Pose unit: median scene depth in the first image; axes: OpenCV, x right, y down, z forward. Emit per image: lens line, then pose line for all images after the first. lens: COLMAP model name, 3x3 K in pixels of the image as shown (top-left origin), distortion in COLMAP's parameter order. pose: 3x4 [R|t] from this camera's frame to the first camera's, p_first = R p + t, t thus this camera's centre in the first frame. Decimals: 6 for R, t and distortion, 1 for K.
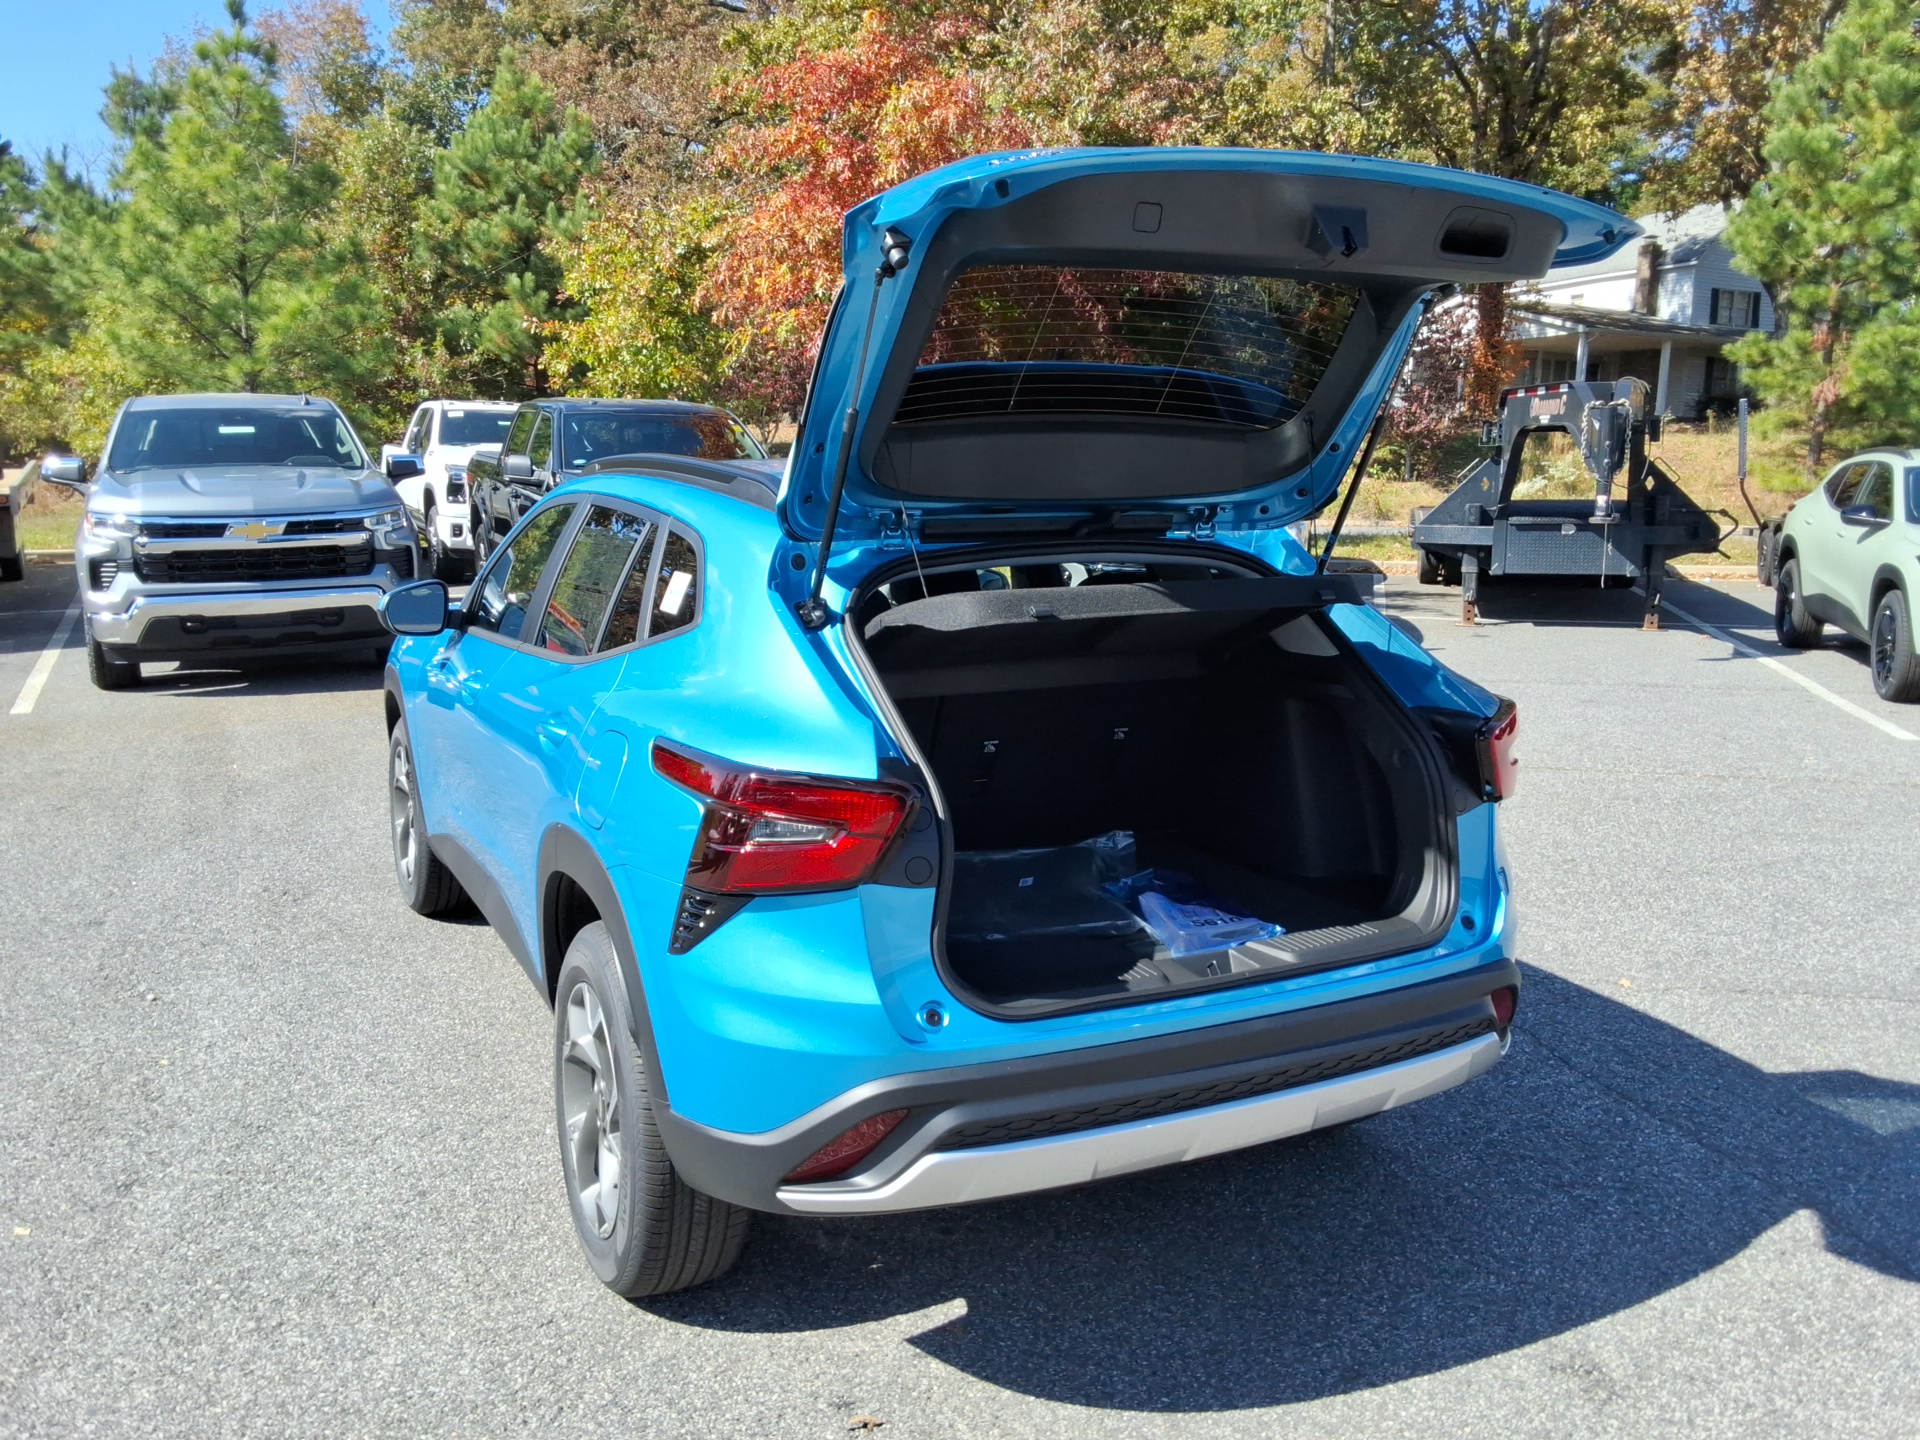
lens RADIAL K [[1556.4, 0, 978.8], [0, 1556.4, 687.9], [0, 0, 1]] dist [0.115092, -0.189903]
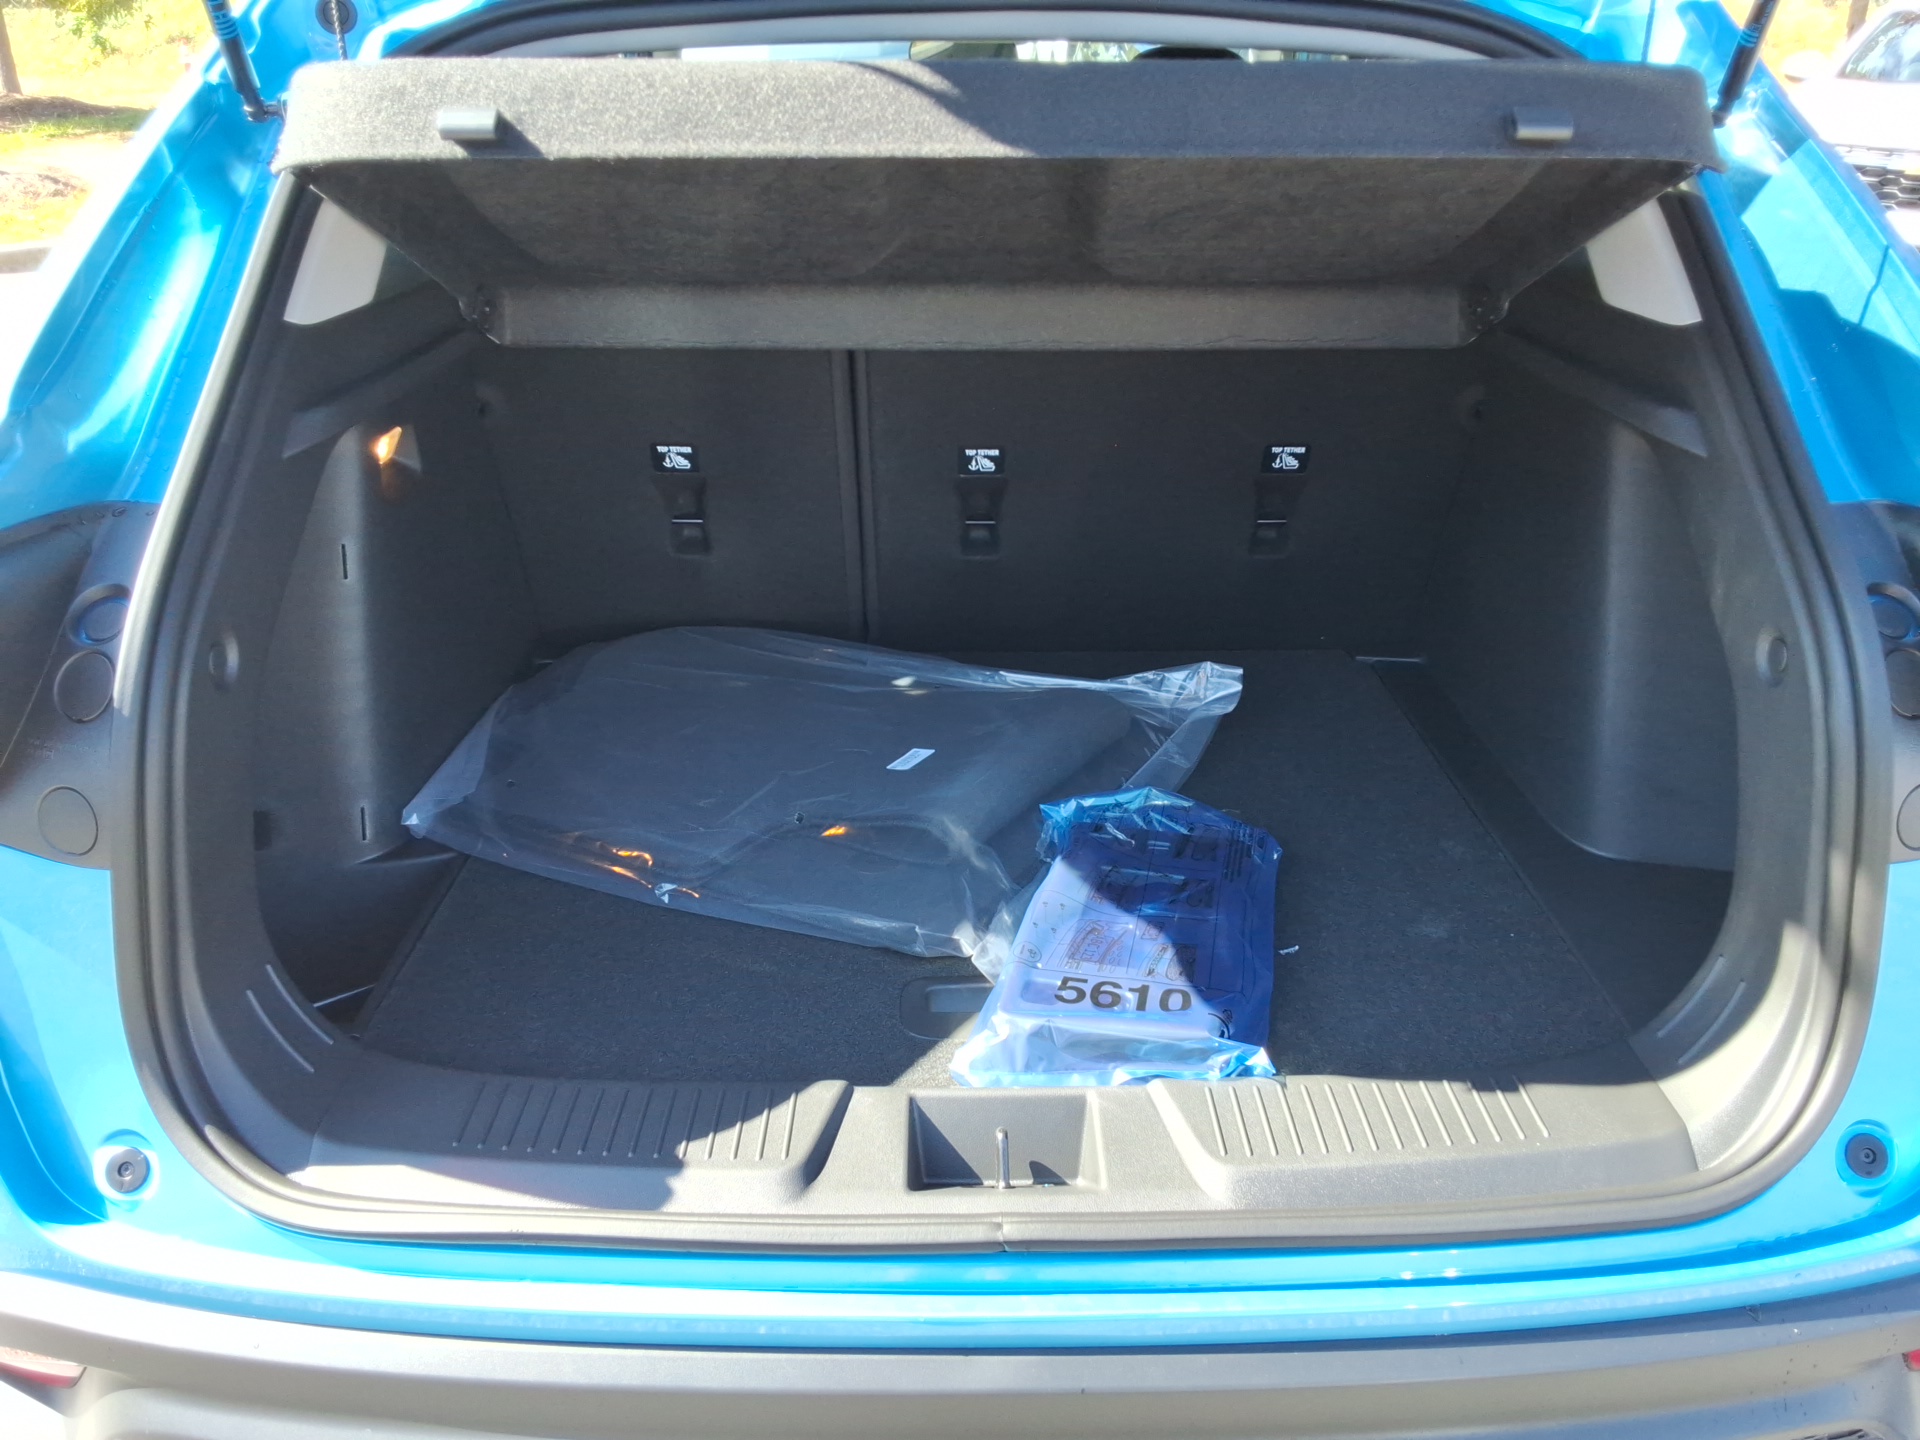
lens RADIAL K [[1548.5, 0, 976.0], [0, 1548.5, 702.0], [0, 0, 1]] dist [0.104645, -0.159592]
pose [[0.897059, 0.177627, -0.404640, 0.241395], [-0.069440, 0.960945, 0.267887, -0.023053], [0.436420, -0.212212, 0.874359, 0.595190]]
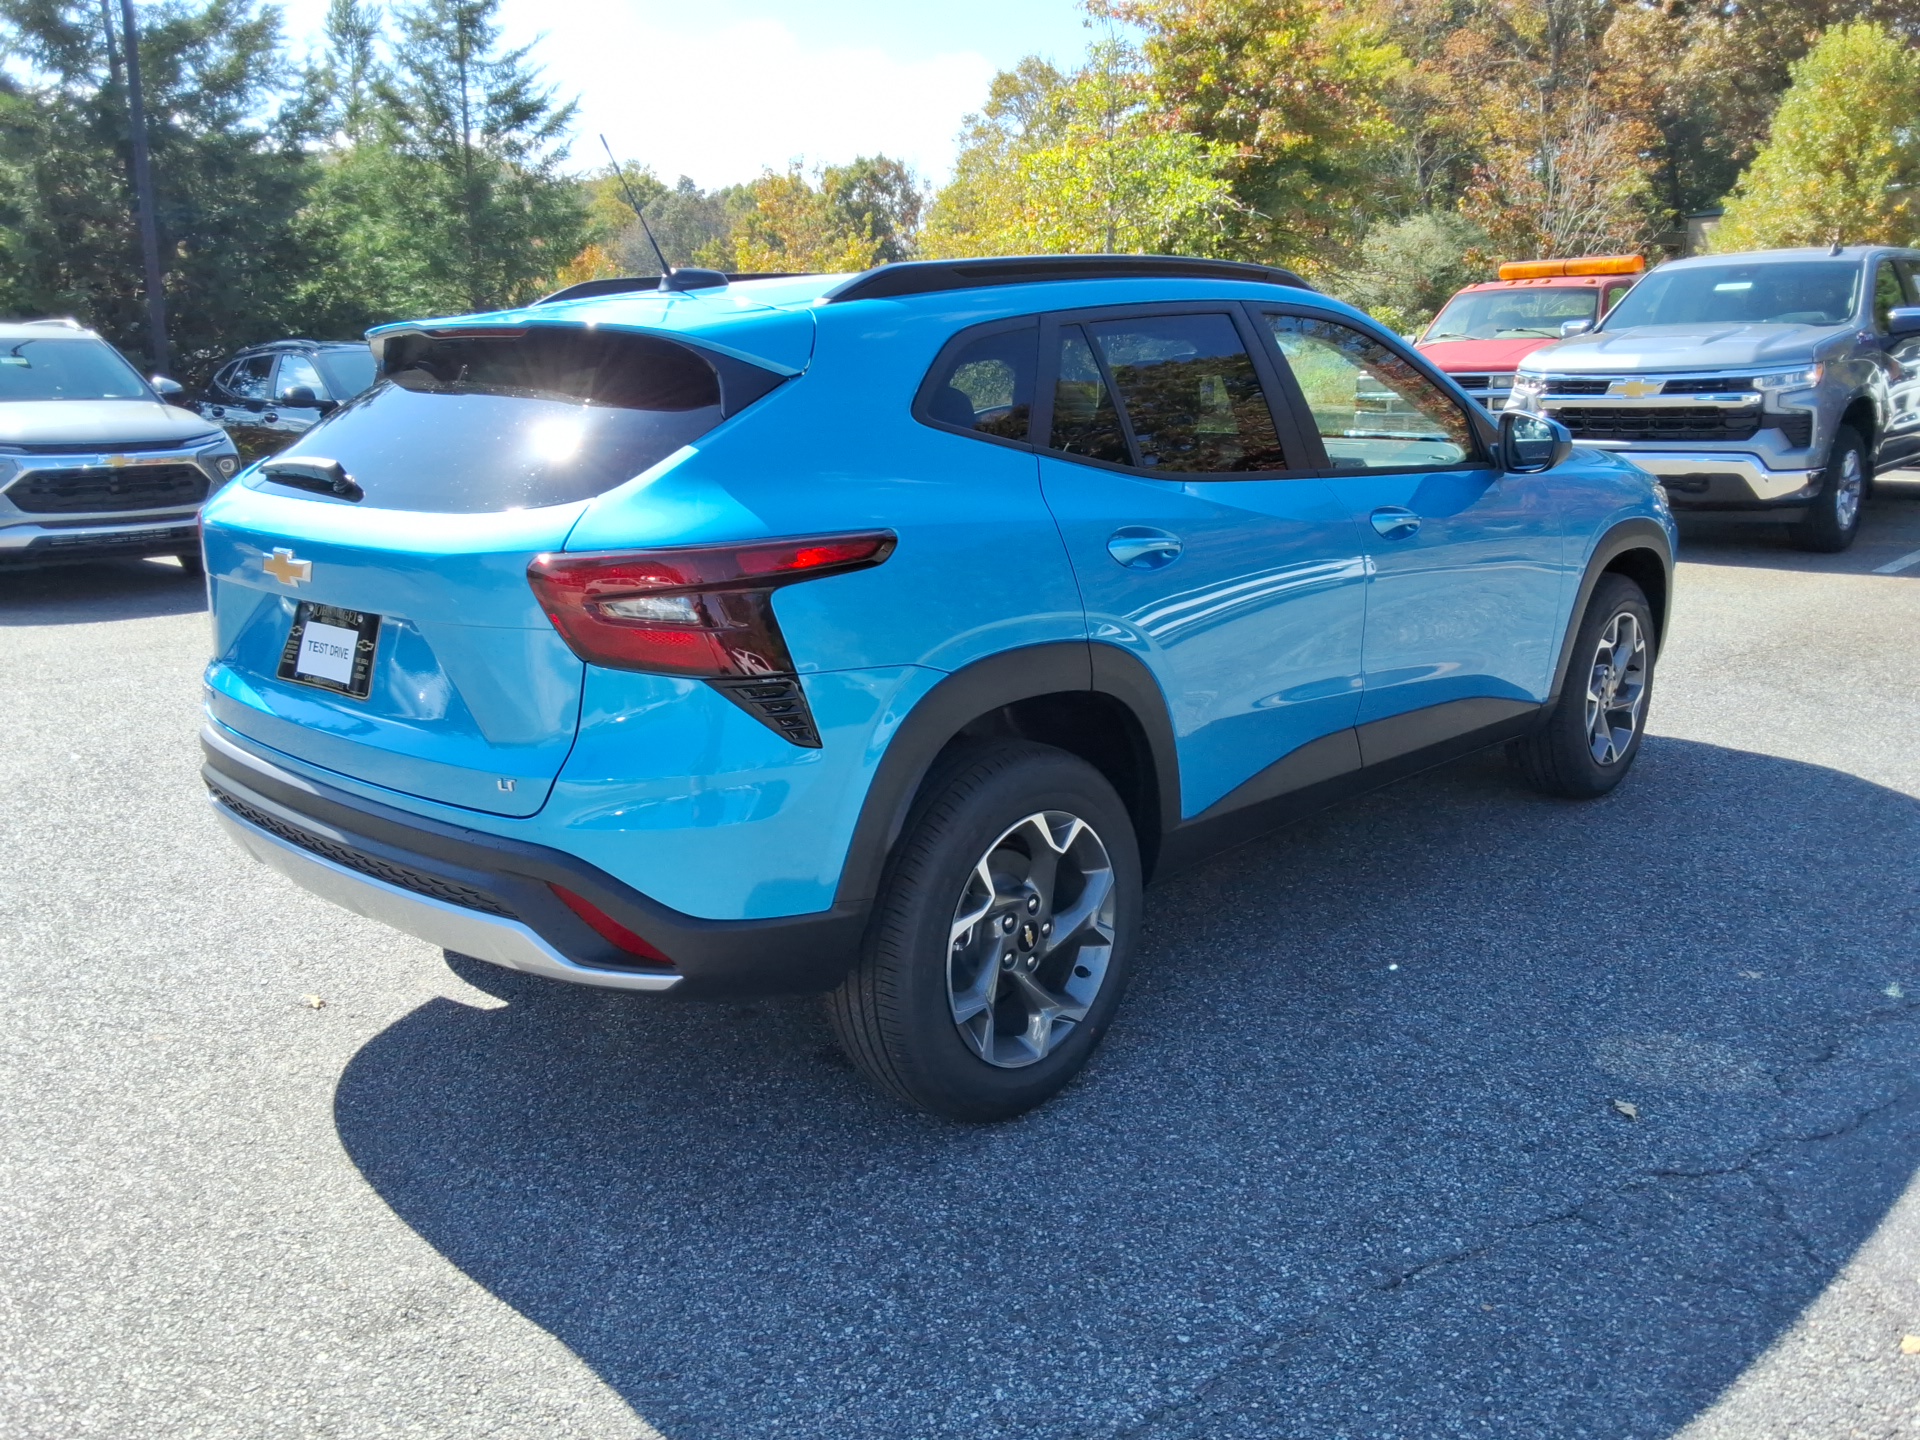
lens RADIAL K [[1548.5, 0, 976.0], [0, 1548.5, 702.0], [0, 0, 1]] dist [0.104645, -0.159592]
pose [[0.341577, 0.202863, -0.917699, 1.090265], [-0.129029, 0.977304, 0.168014, -0.064064], [0.930955, 0.061020, 0.360000, 0.875212]]
